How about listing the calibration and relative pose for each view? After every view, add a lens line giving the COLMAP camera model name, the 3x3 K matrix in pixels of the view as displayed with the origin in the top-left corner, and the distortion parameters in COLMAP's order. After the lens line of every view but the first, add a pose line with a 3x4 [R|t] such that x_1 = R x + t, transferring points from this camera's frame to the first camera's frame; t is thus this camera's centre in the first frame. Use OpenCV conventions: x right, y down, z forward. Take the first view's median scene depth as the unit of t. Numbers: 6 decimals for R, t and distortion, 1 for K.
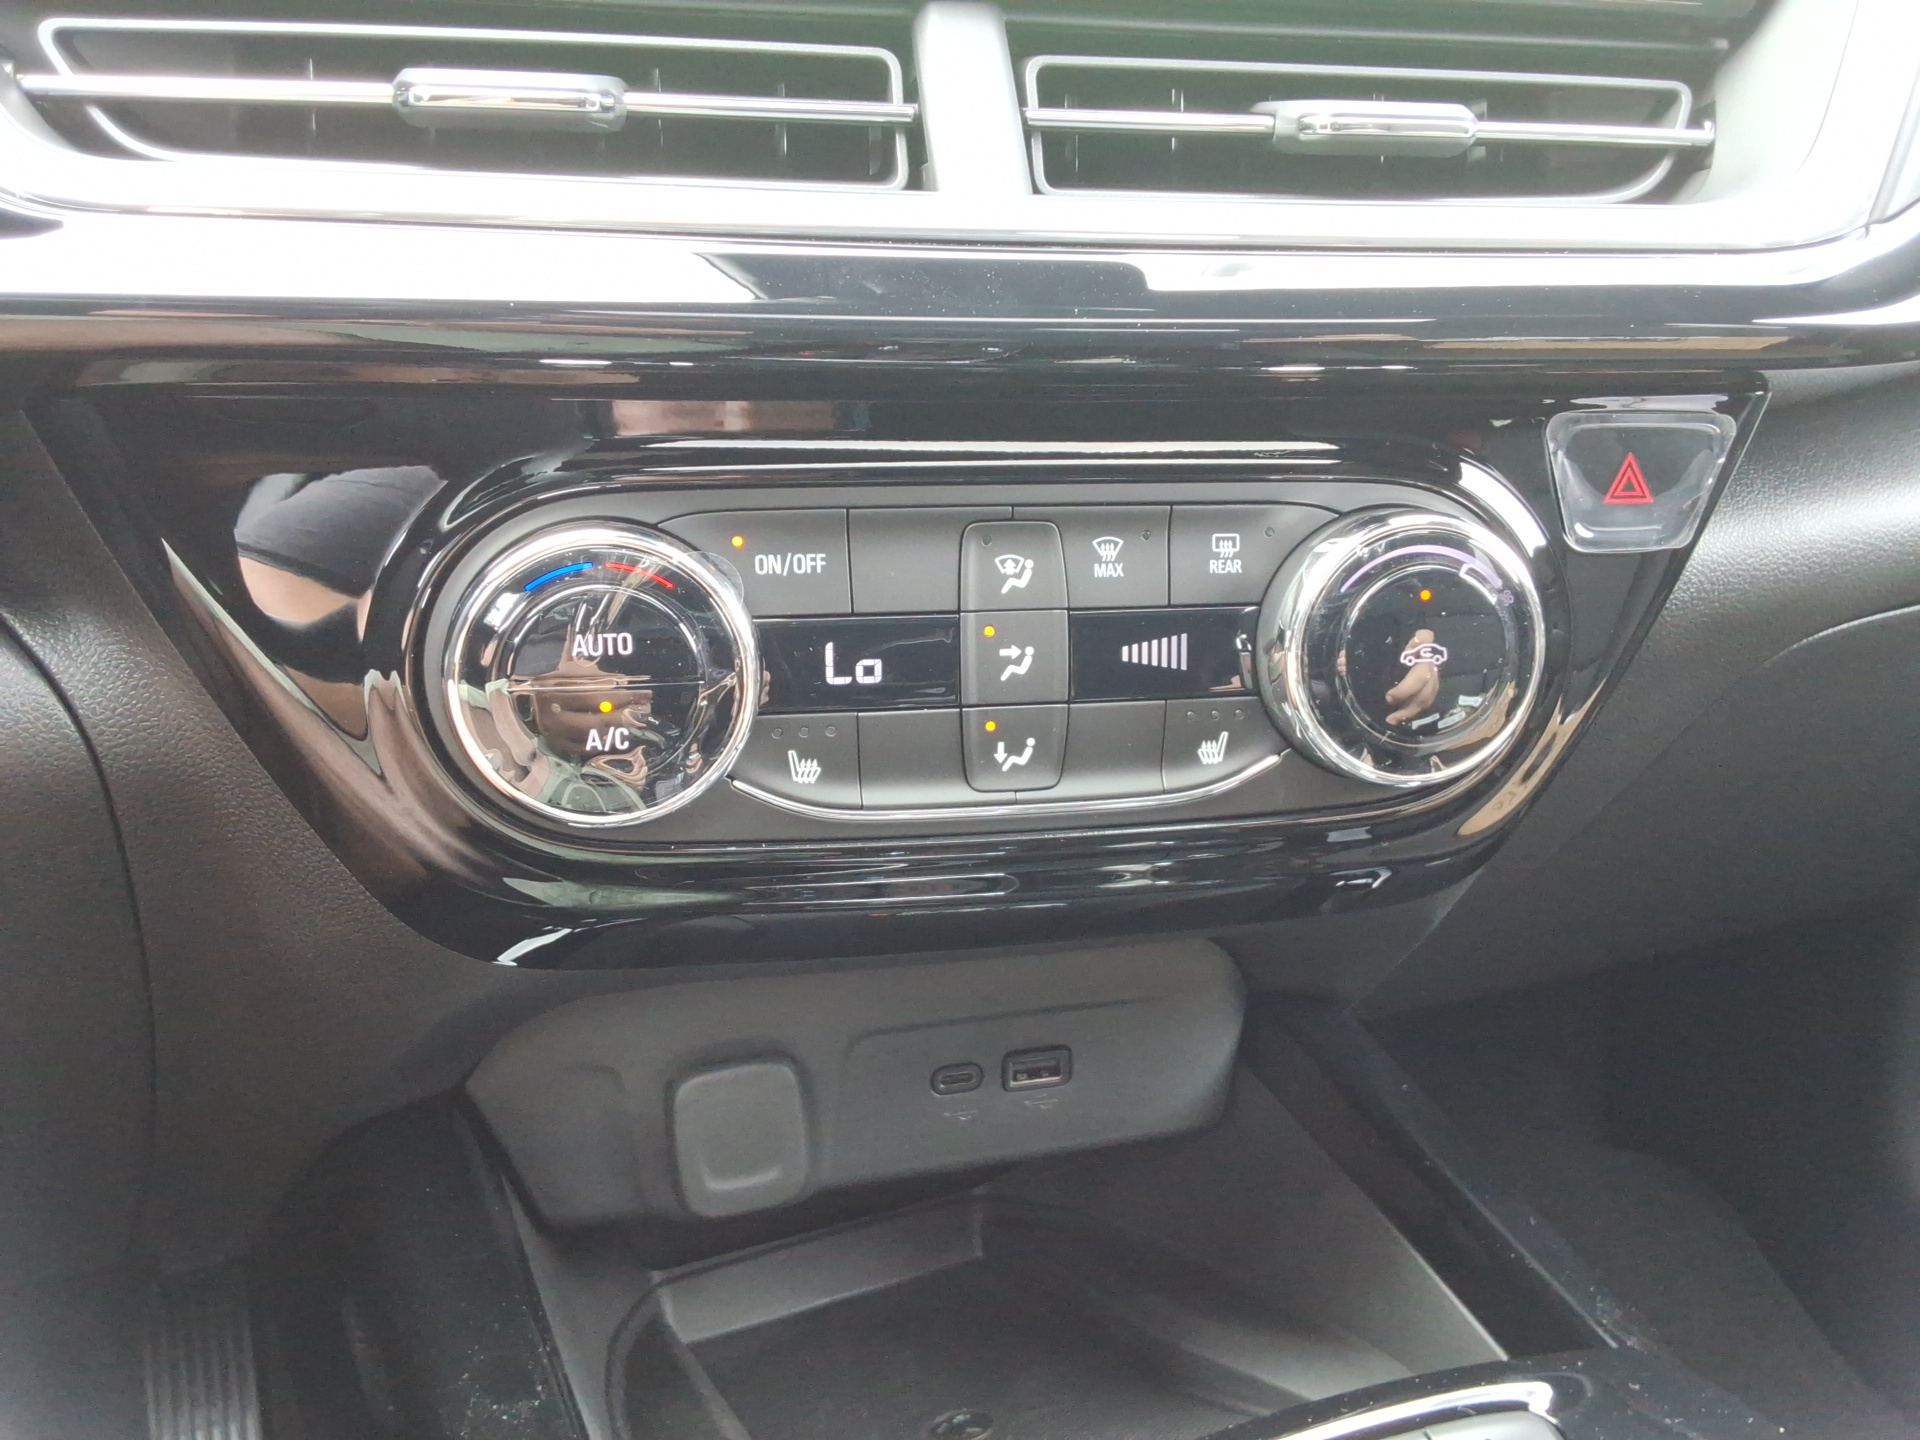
lens RADIAL K [[1540.2, 0, 974.3], [0, 1540.2, 707.9], [0, 0, 1]] dist [0.113613, -0.187874]
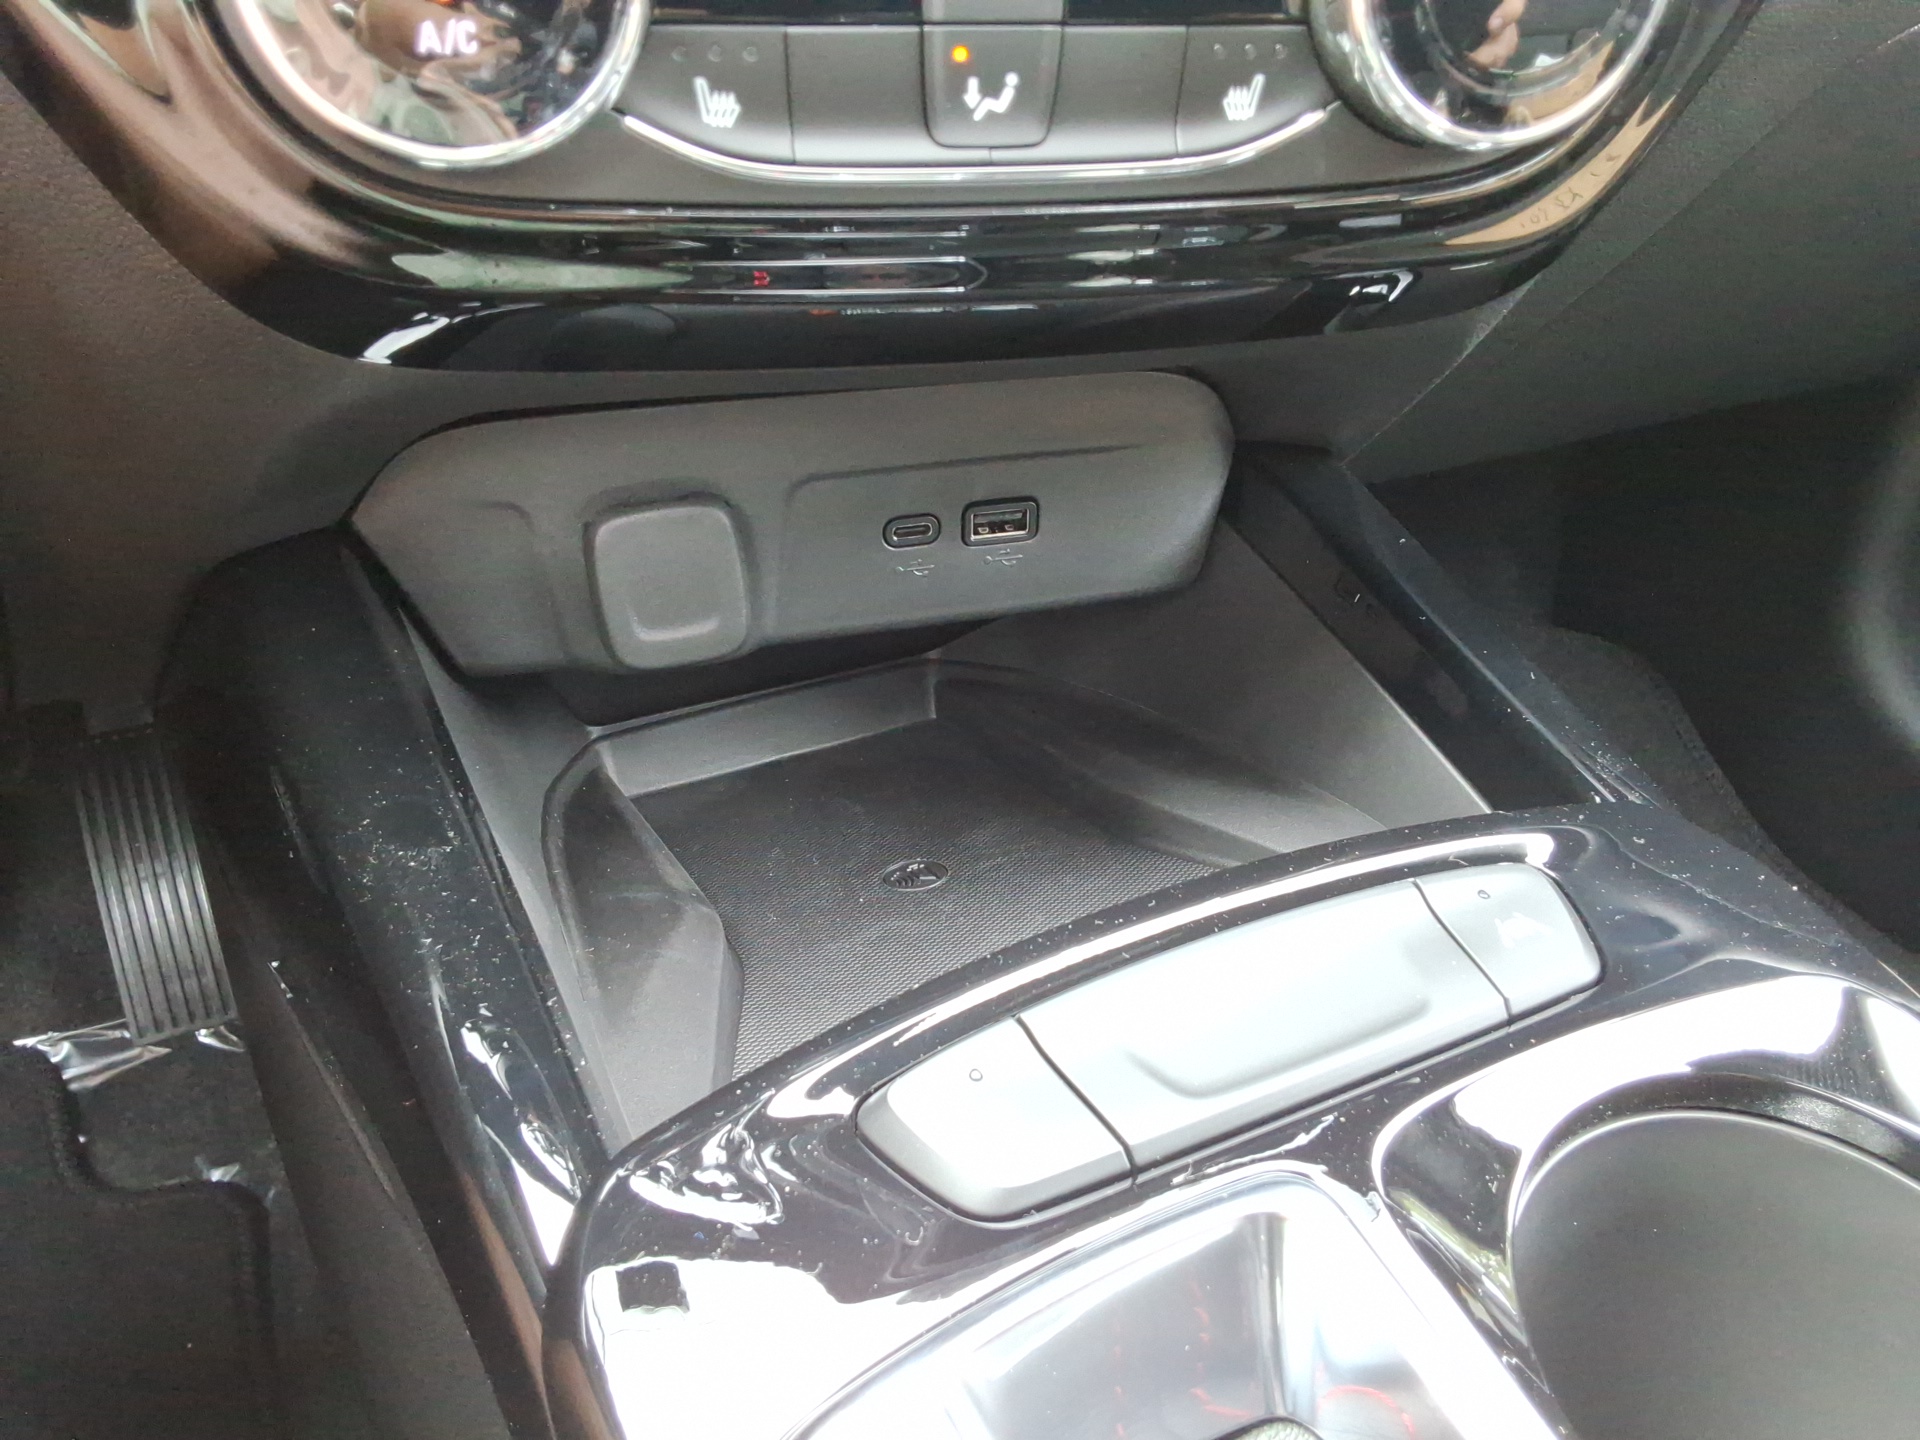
lens RADIAL K [[1540.2, 0, 974.3], [0, 1540.2, 707.9], [0, 0, 1]] dist [0.113613, -0.187874]
pose [[0.999413, 0.008532, 0.033186, -0.004765], [-0.018580, 0.948697, 0.315641, 0.064943], [-0.028791, -0.316072, 0.948298, 0.138338]]
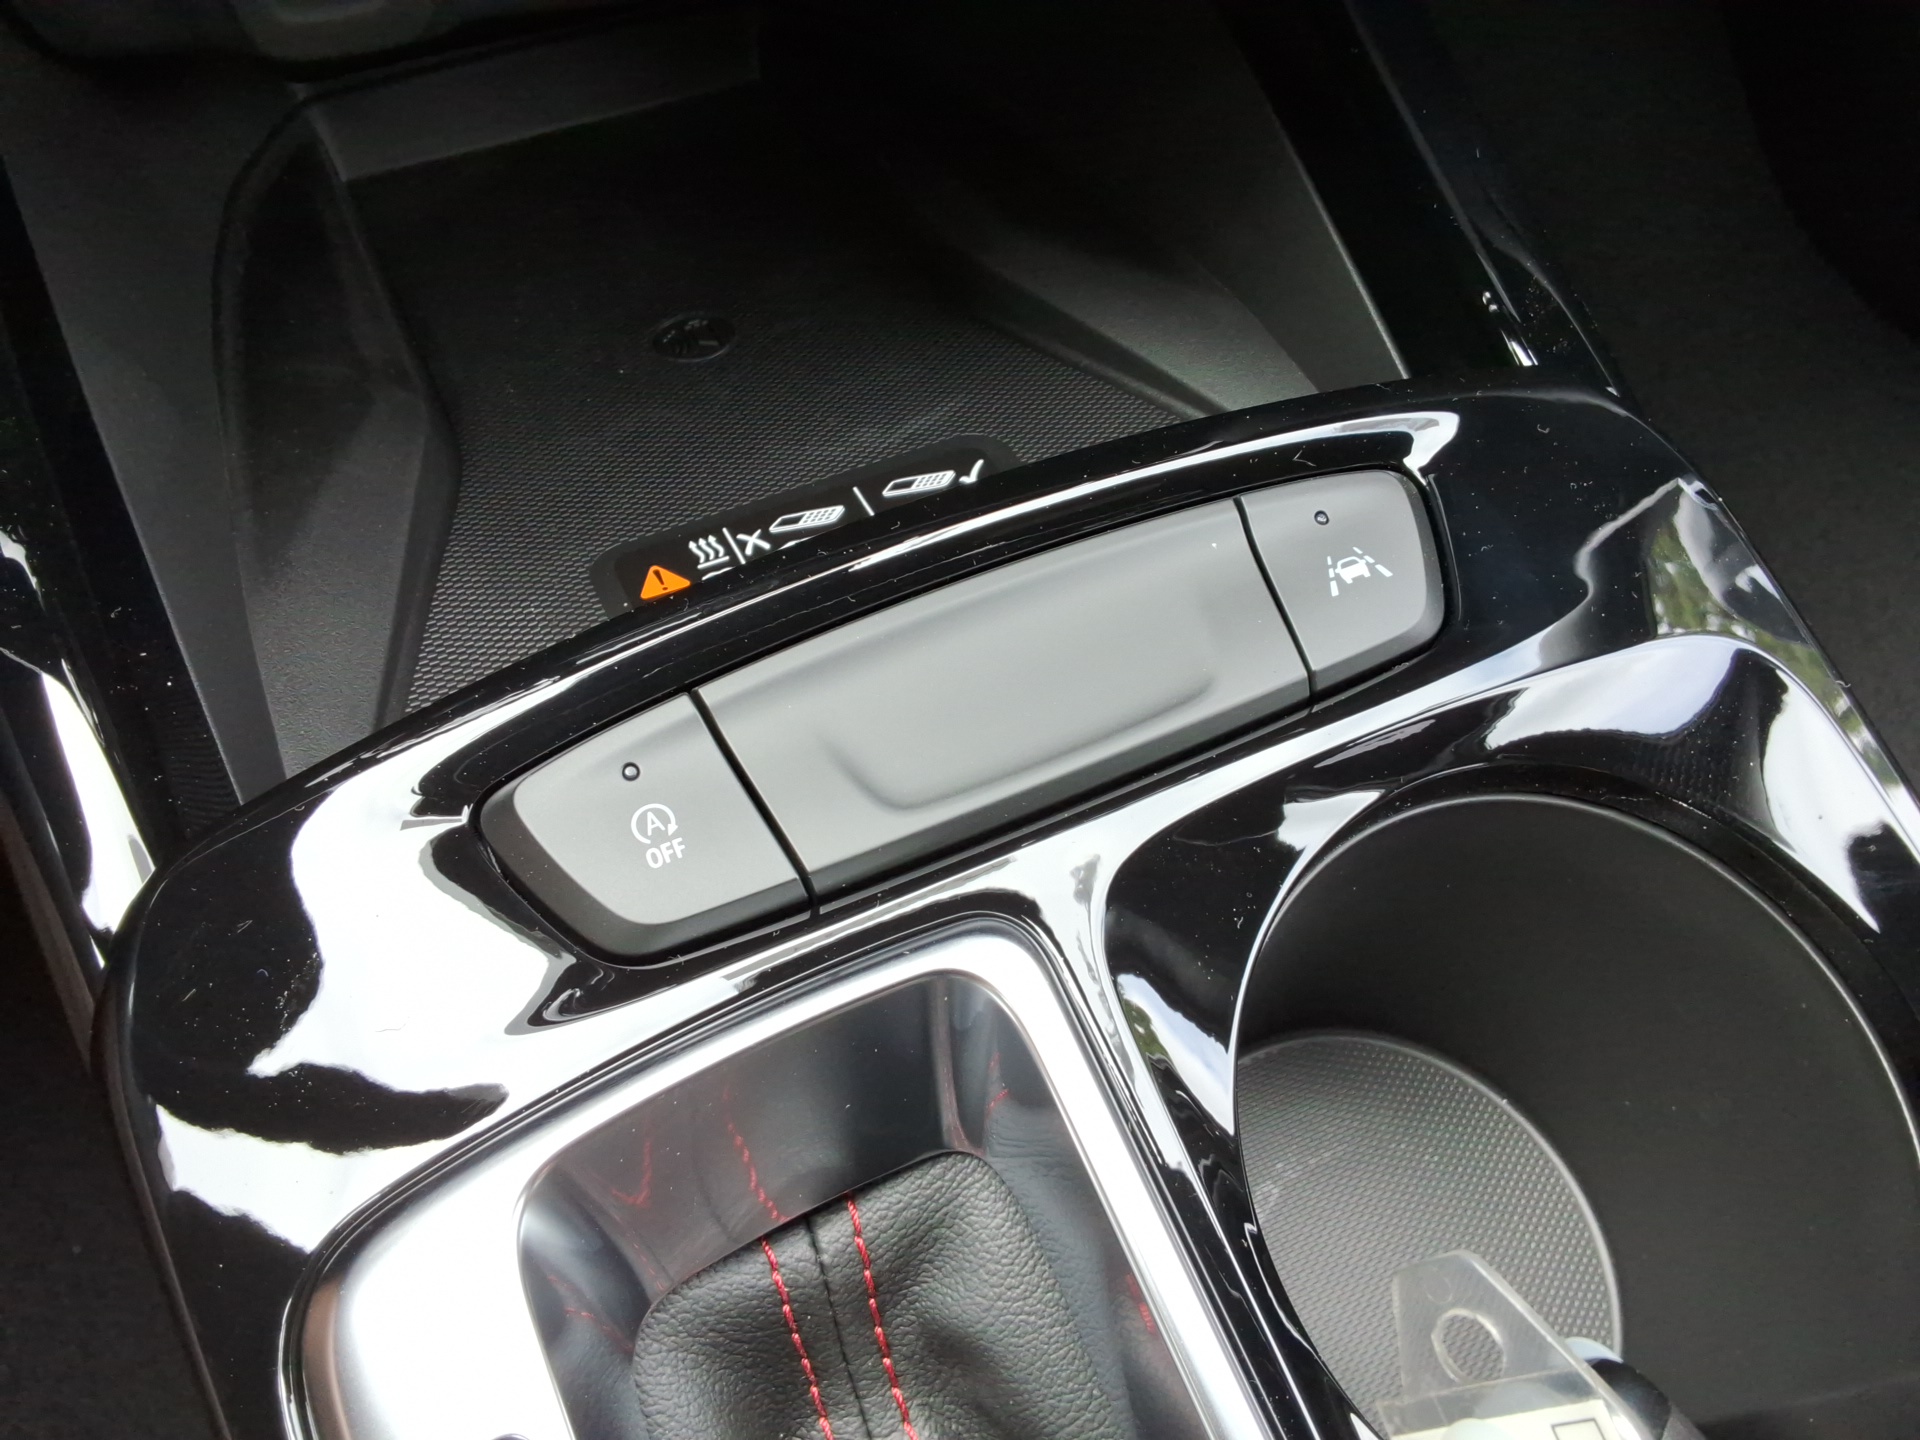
lens RADIAL K [[1612.5, 0, 960.0], [0, 1612.5, 720.0], [0, 0, 1]] dist [0.113351, -0.233871]
pose [[0.997057, 0.040911, 0.064838, 0.093121], [-0.074790, 0.704986, 0.705267, 0.009559], [-0.016856, -0.708040, 0.705971, 0.328163]]
